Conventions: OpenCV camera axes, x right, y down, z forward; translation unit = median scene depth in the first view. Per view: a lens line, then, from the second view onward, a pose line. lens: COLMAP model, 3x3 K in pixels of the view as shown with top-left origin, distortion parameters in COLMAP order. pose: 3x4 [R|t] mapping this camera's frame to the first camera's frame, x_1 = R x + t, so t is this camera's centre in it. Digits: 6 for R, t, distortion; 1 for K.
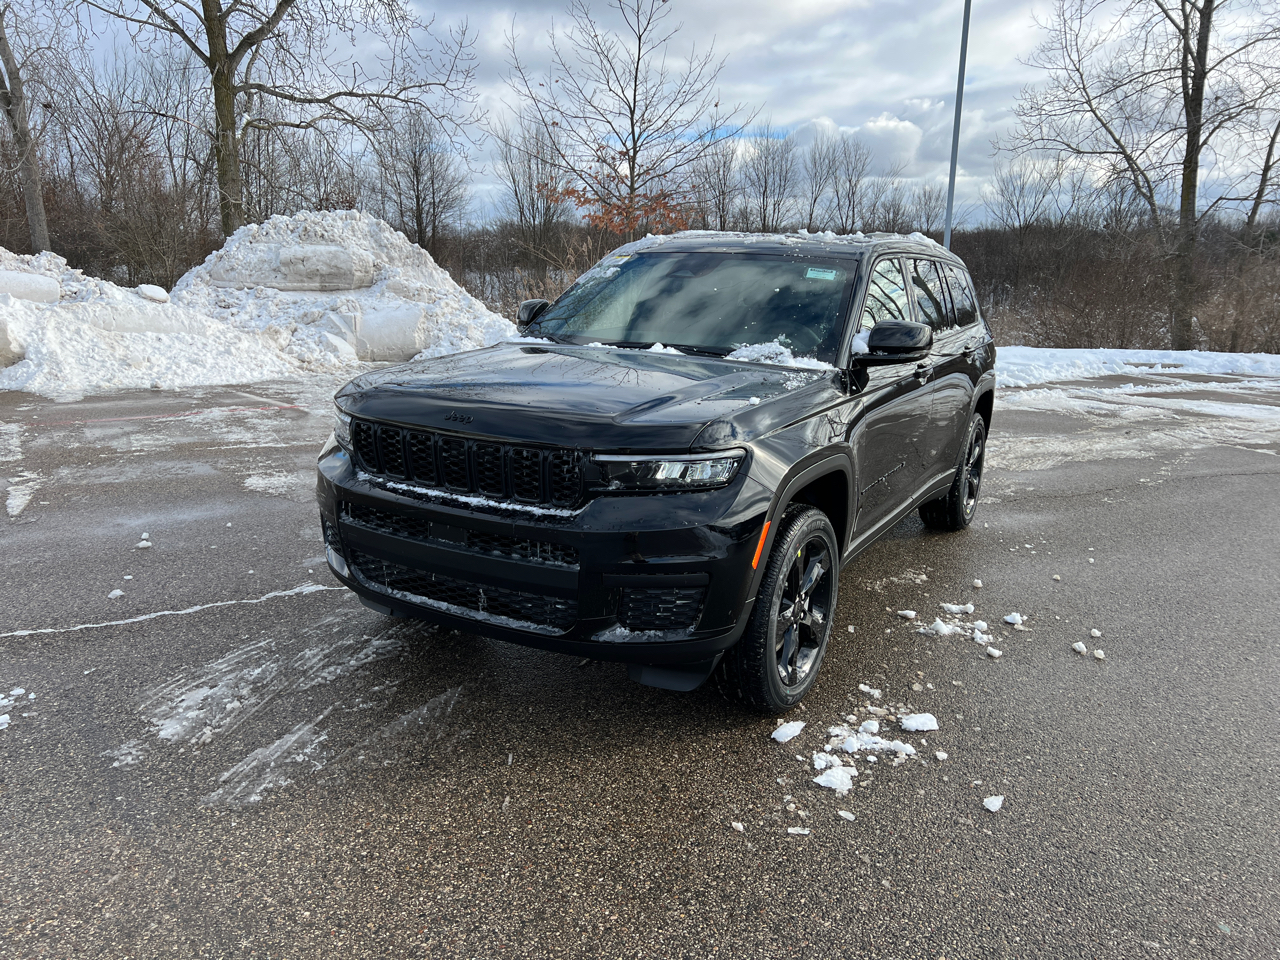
lens RADIAL K [[973.5, 0, 619.7], [0, 973.5, 478.9], [0, 0, 1]] dist [0.067300, -0.059333]
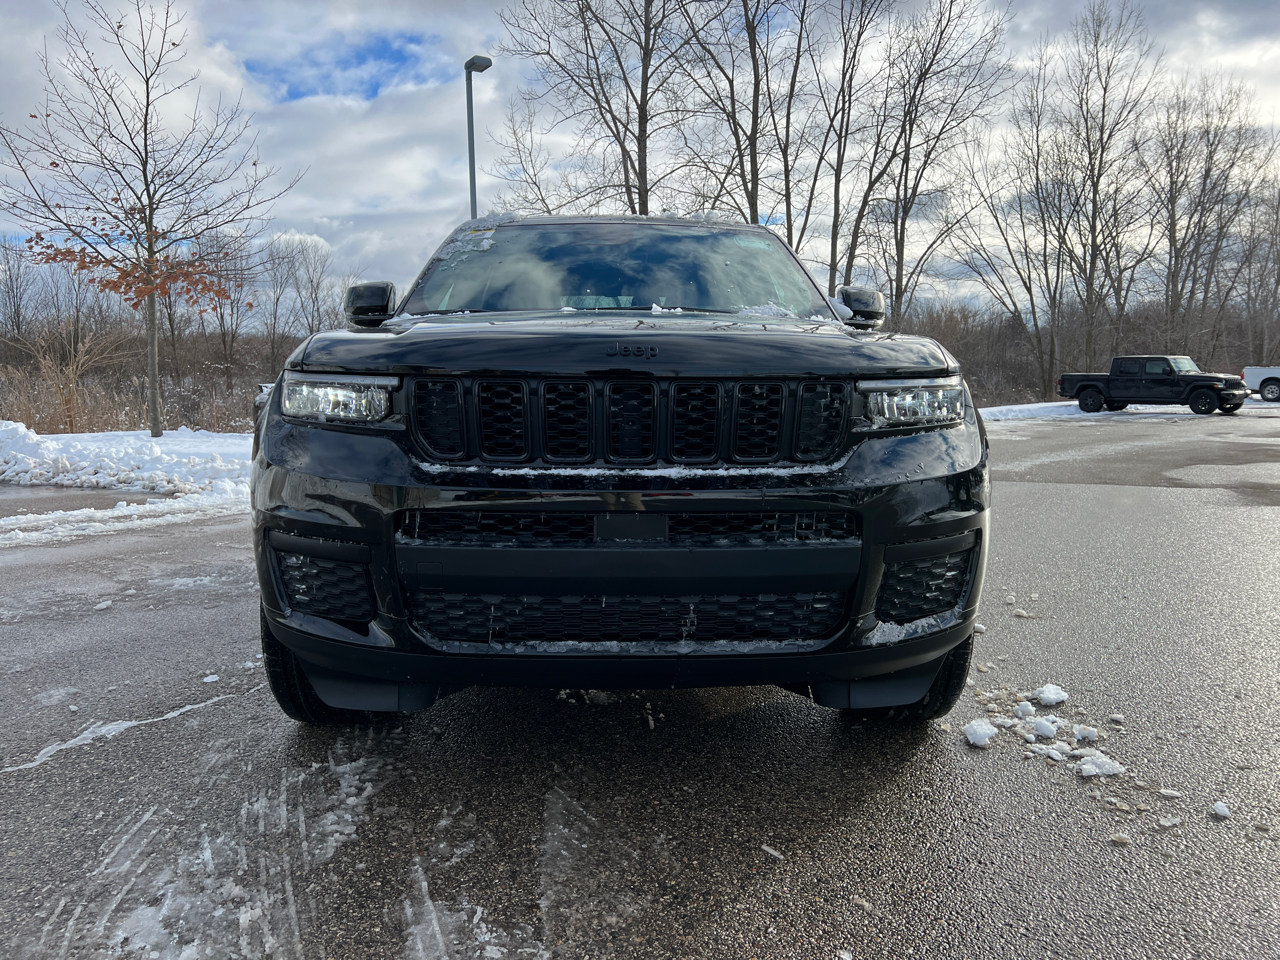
lens RADIAL K [[976.1, 0, 632.8], [0, 976.1, 480.3], [0, 0, 1]] dist [0.063504, -0.045369]
pose [[0.849269, -0.084103, 0.521219, -0.495314], [0.138179, 0.988226, -0.065690, 0.065000], [-0.509557, 0.127810, 0.850891, 0.427526]]
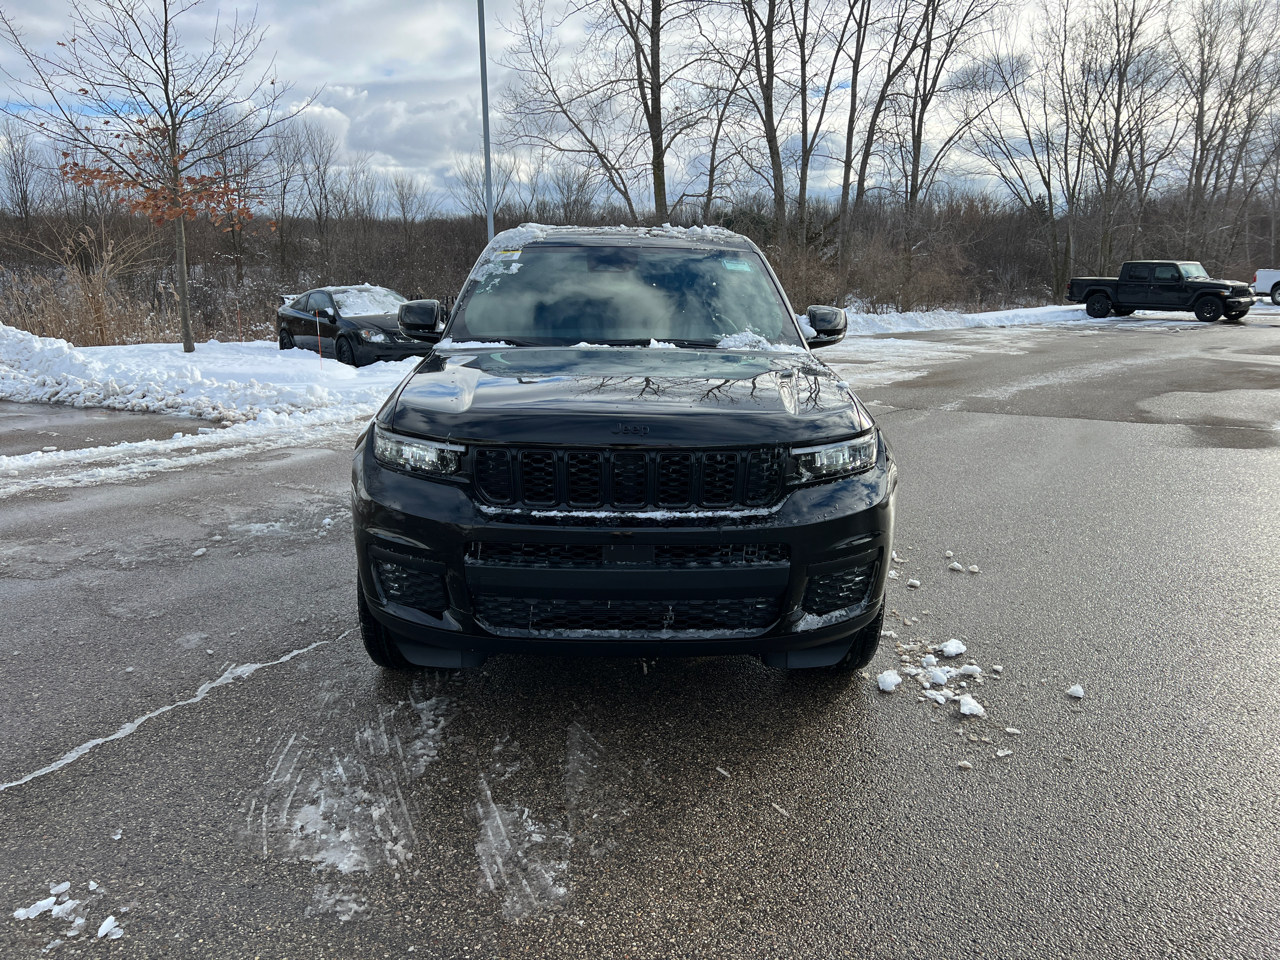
lens RADIAL K [[976.1, 0, 635.2], [0, 976.1, 478.3], [0, 0, 1]] dist [0.088757, -0.081069]
pose [[0.854528, -0.134285, 0.501746, -0.608488], [0.129500, 0.990578, 0.044561, -0.055043], [-0.503003, 0.026897, 0.863866, 0.183614]]
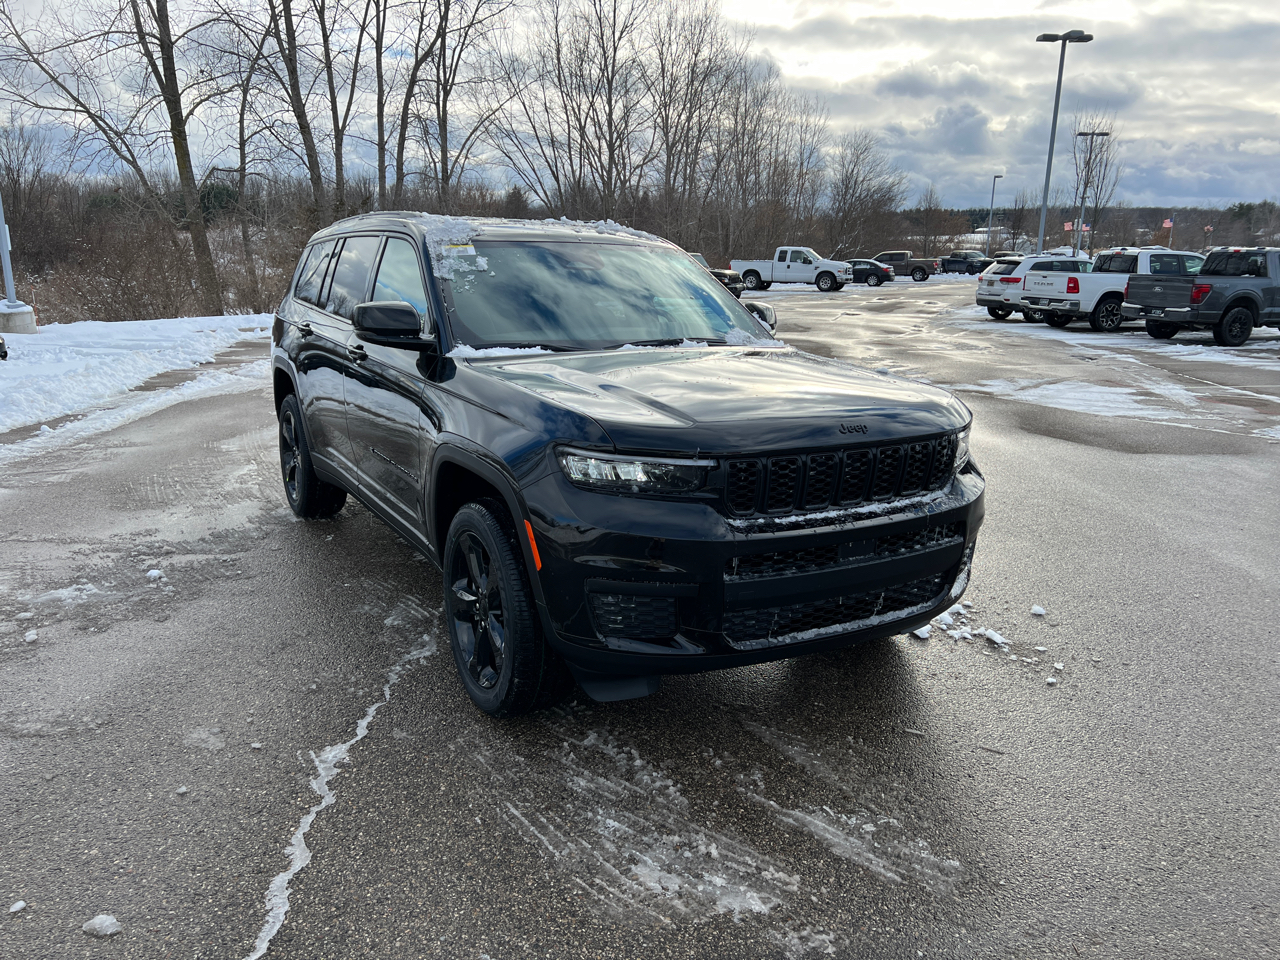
lens RADIAL K [[976.1, 0, 632.8], [0, 976.1, 480.3], [0, 0, 1]] dist [0.063504, -0.045369]
pose [[0.501758, -0.217836, 0.837130, -1.046647], [0.185761, 0.972328, 0.141676, -0.182345], [-0.844827, 0.084419, 0.528338, 0.648948]]
